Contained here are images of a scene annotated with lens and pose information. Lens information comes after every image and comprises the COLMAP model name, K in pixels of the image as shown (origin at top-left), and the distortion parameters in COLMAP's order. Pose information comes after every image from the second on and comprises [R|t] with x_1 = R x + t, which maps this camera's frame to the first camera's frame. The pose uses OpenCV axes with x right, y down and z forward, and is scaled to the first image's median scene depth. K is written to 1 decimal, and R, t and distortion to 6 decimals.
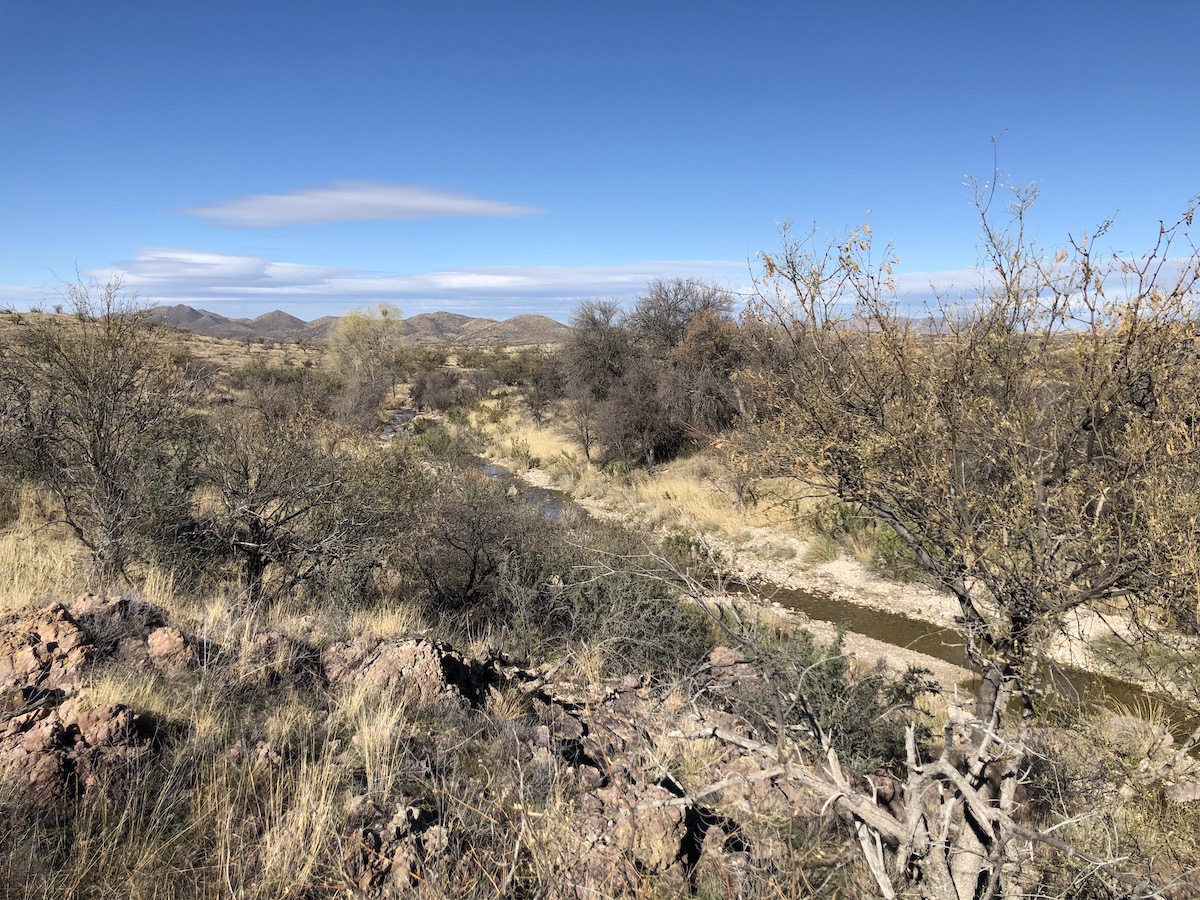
lens RADIAL K [[966.6, 0, 600.0], [0, 966.6, 450.0], [0, 0, 1]] dist [0.004402, -0.216035]
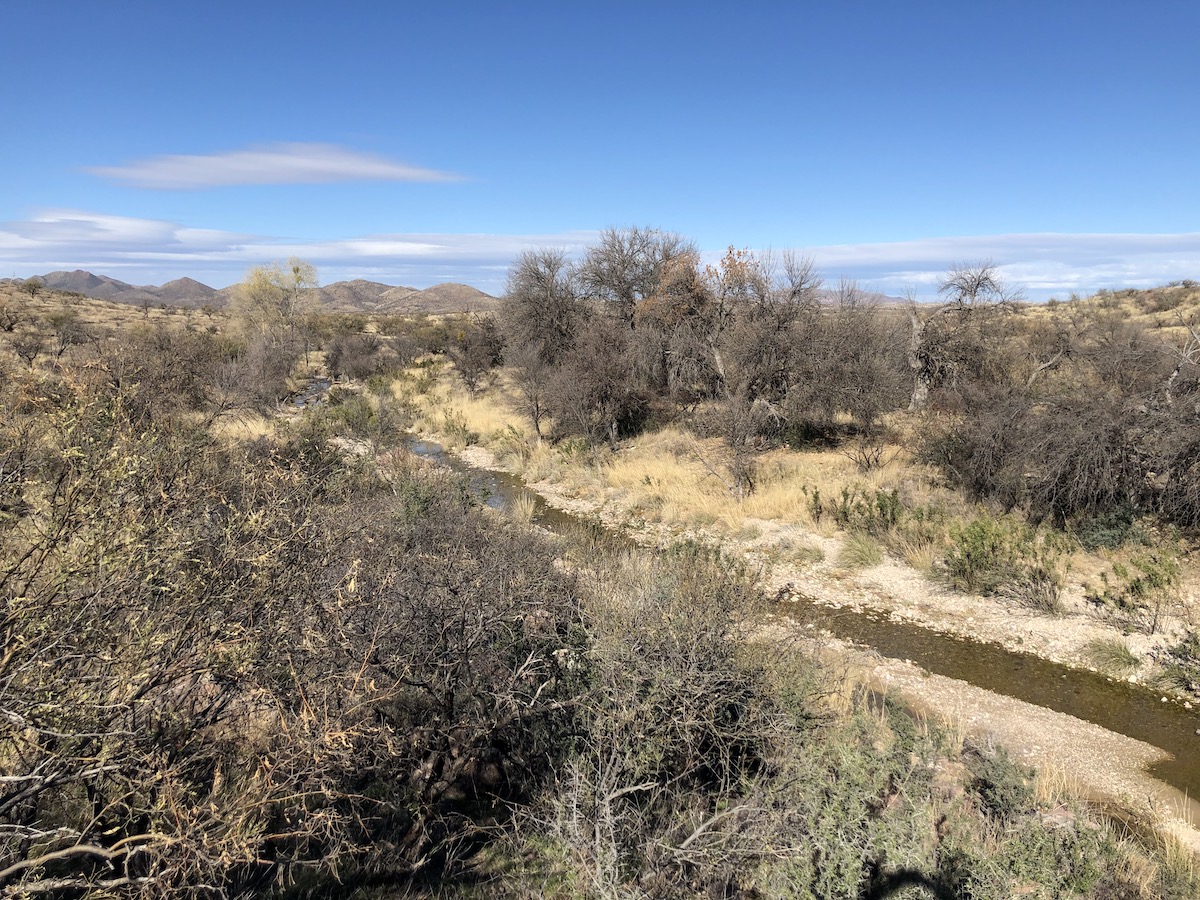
lens RADIAL K [[966.6, 0, 600.0], [0, 966.6, 450.0], [0, 0, 1]] dist [0.004402, -0.216035]
pose [[0.996776, -0.007524, 0.079884, -0.021180], [0.005203, 0.999560, 0.029217, -0.001043], [-0.080069, -0.028707, 0.996376, 0.126171]]
